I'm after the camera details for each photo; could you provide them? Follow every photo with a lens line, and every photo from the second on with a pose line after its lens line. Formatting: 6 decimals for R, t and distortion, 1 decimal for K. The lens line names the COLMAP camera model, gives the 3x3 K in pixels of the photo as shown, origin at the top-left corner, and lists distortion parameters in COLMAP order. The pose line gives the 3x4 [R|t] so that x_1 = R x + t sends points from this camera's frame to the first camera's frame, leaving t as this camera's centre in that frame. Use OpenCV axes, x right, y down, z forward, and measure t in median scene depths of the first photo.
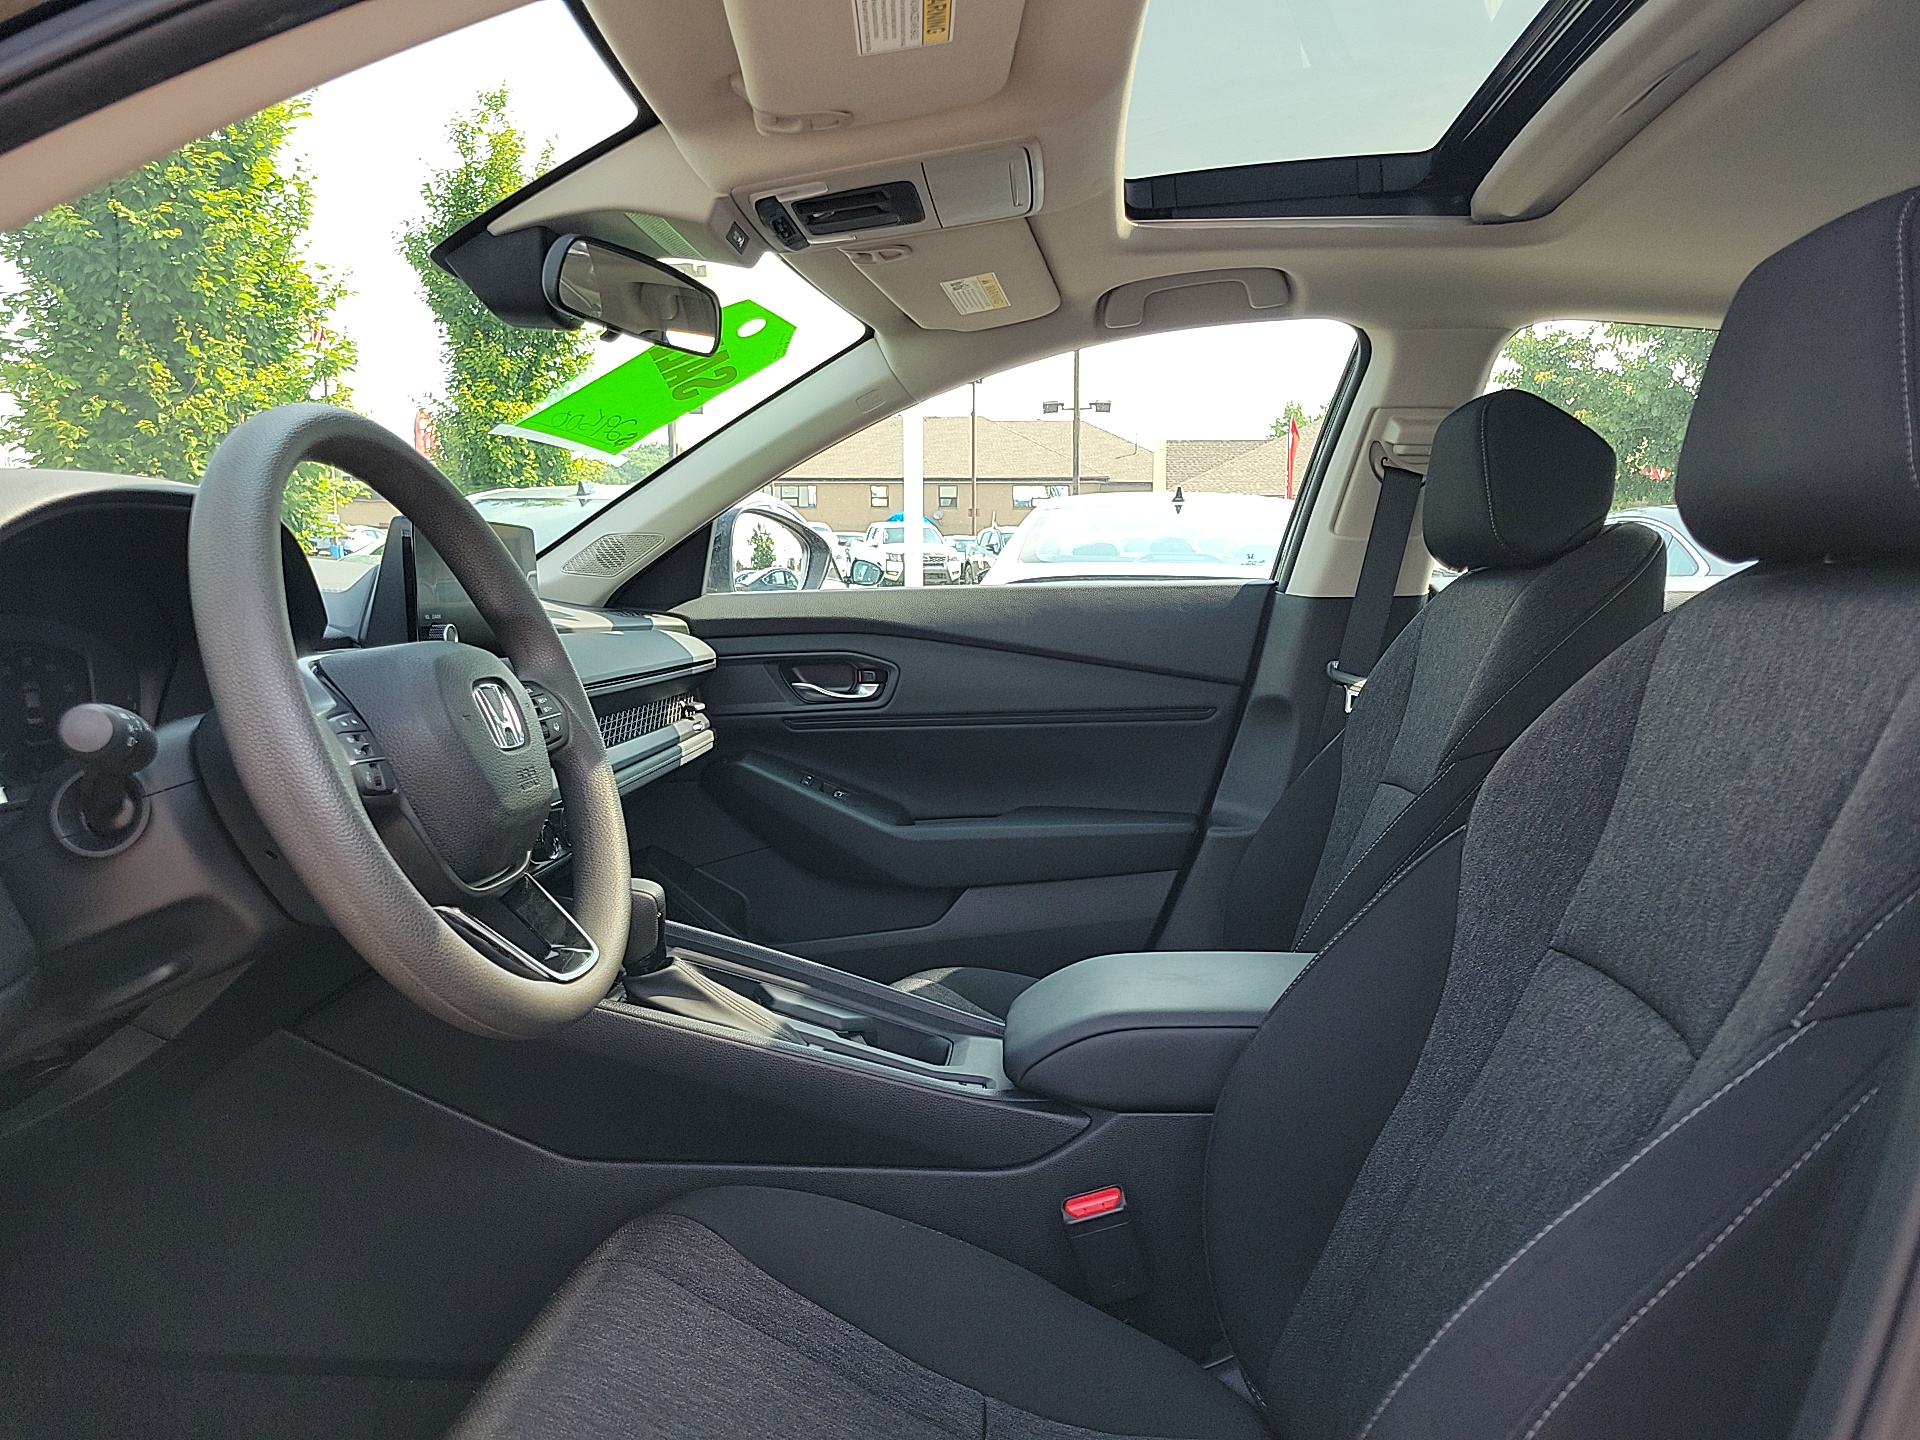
lens RADIAL K [[1462.8, 0, 969.2], [0, 1462.8, 689.7], [0, 0, 1]] dist [0.044955, -0.039215]
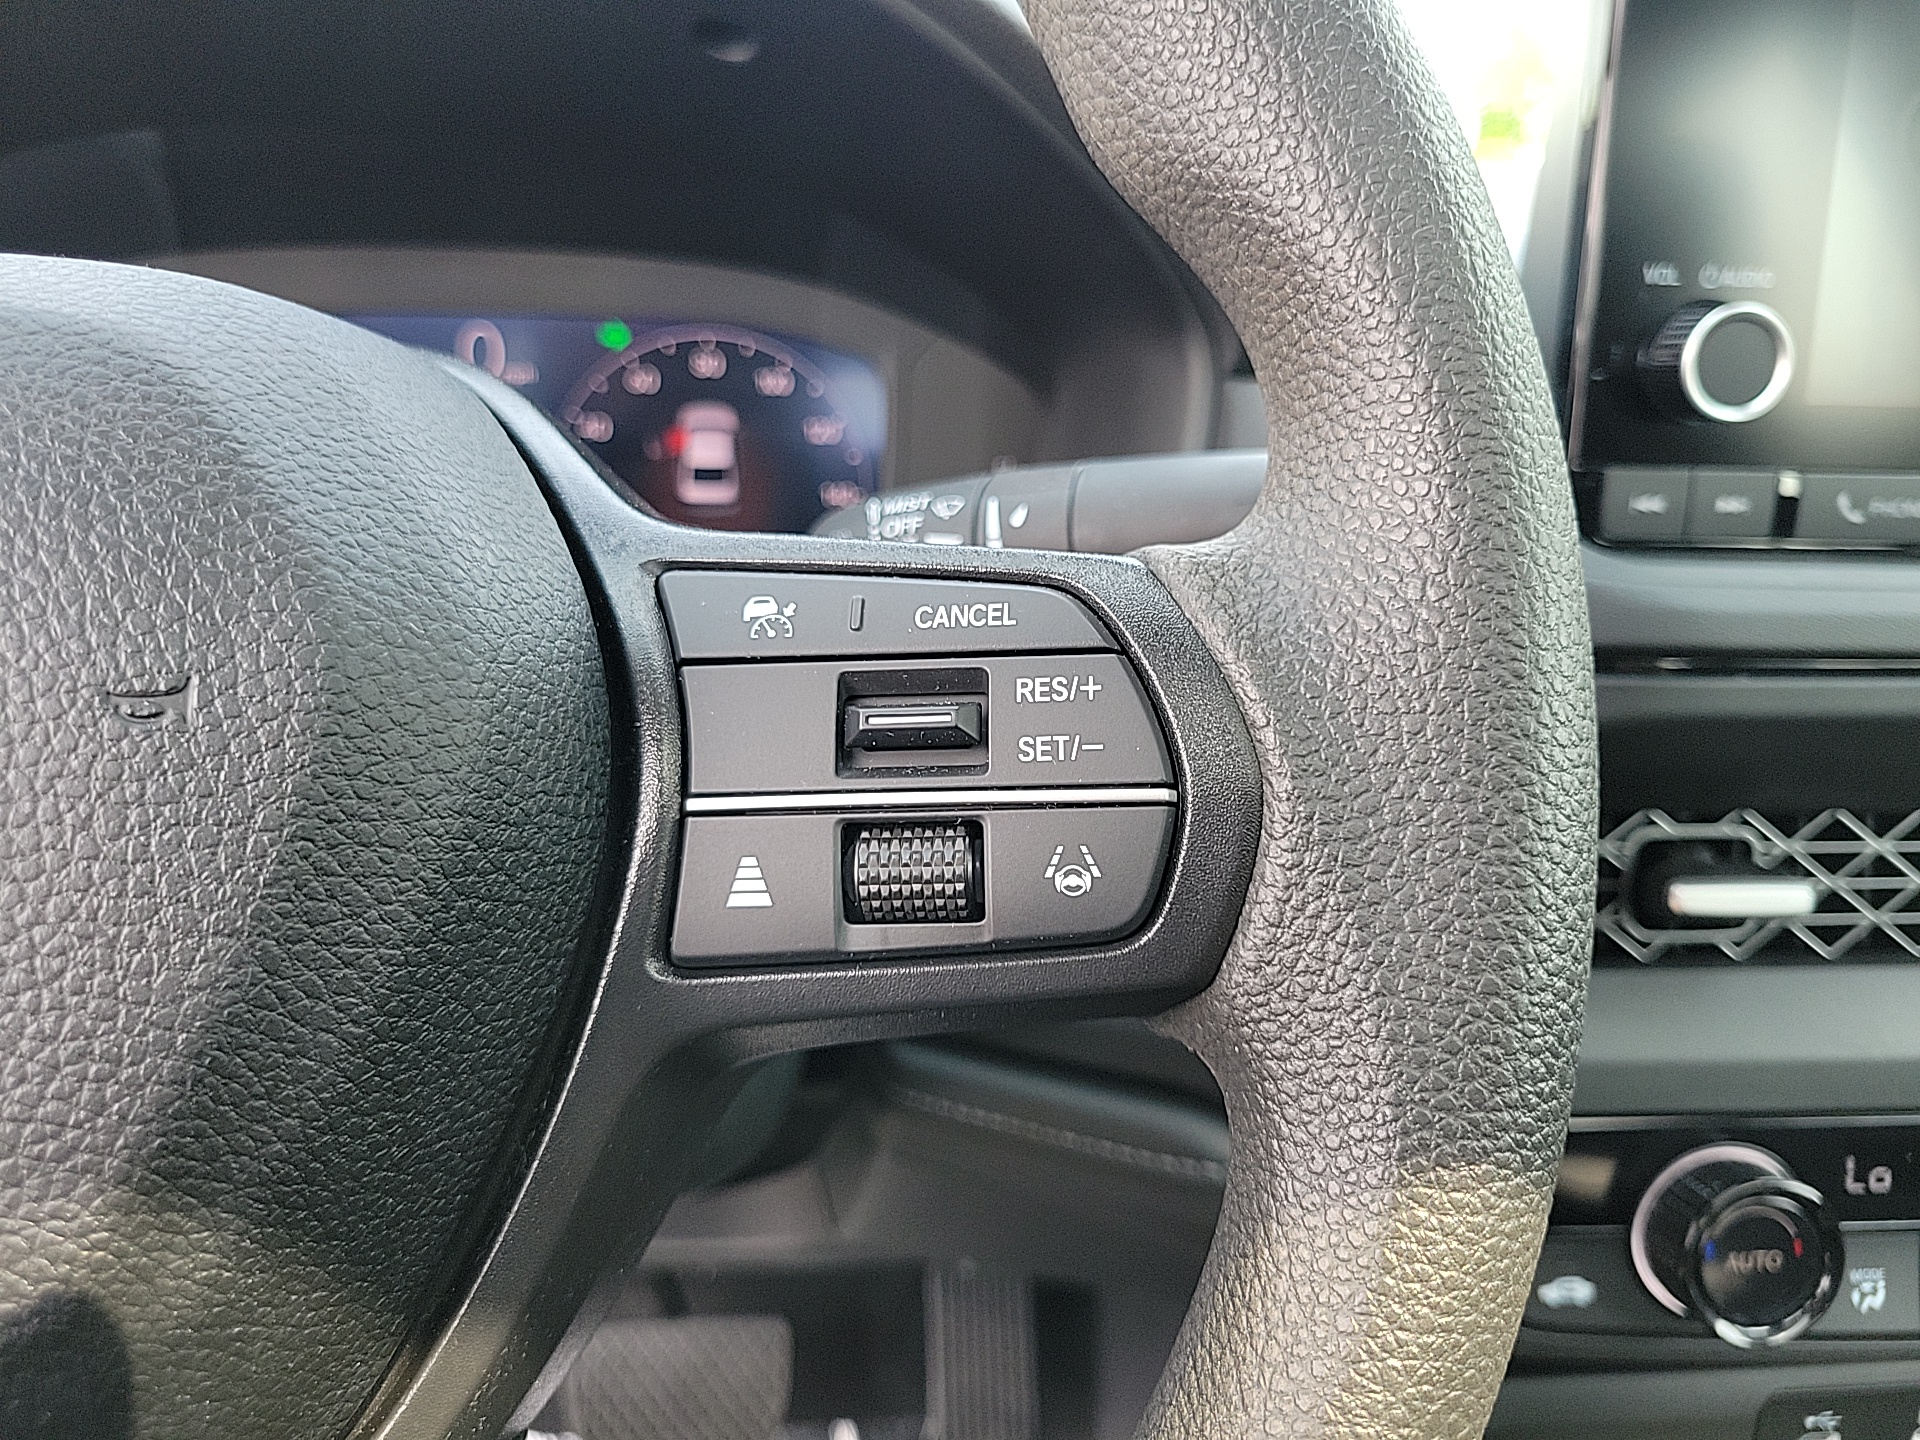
lens RADIAL K [[1462.8, 0, 975.0], [0, 1462.8, 721.7], [0, 0, 1]] dist [0.044955, -0.039215]
pose [[0.156974, 0.247119, -0.956186, -0.067379], [-0.090776, 0.967700, 0.235193, -0.013504], [0.983422, 0.049879, 0.174336, 0.482743]]
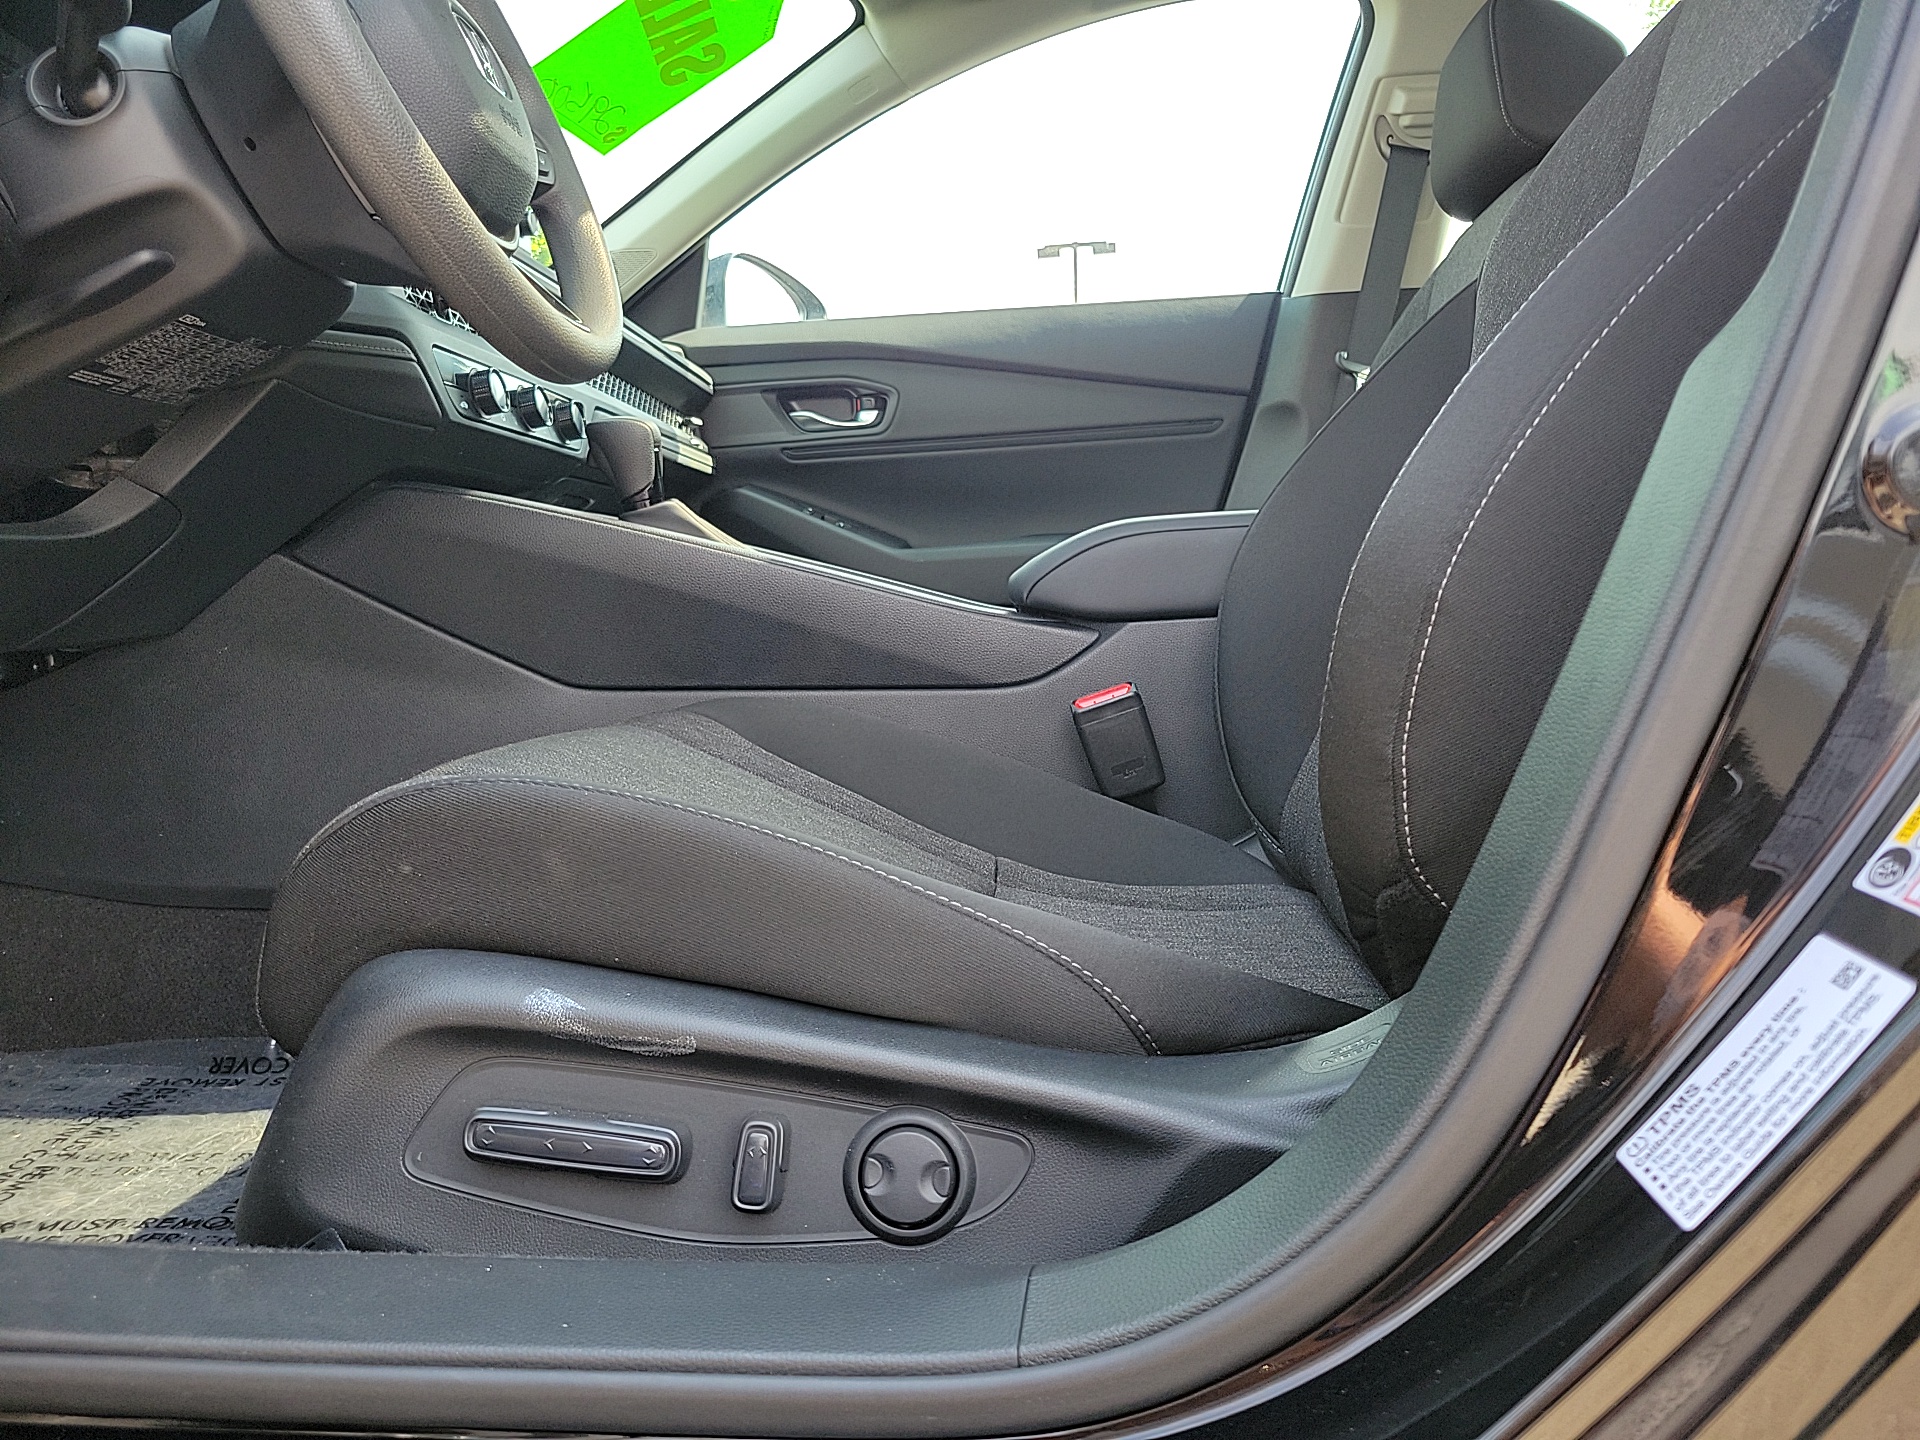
lens RADIAL K [[1462.8, 0, 954.7], [0, 1462.8, 718.7], [0, 0, 1]] dist [0.044955, -0.039215]
pose [[0.999614, -0.023228, -0.015253, -0.000119], [0.023382, 0.999677, 0.009986, 0.196875], [0.015016, -0.010339, 0.999834, 0.012659]]
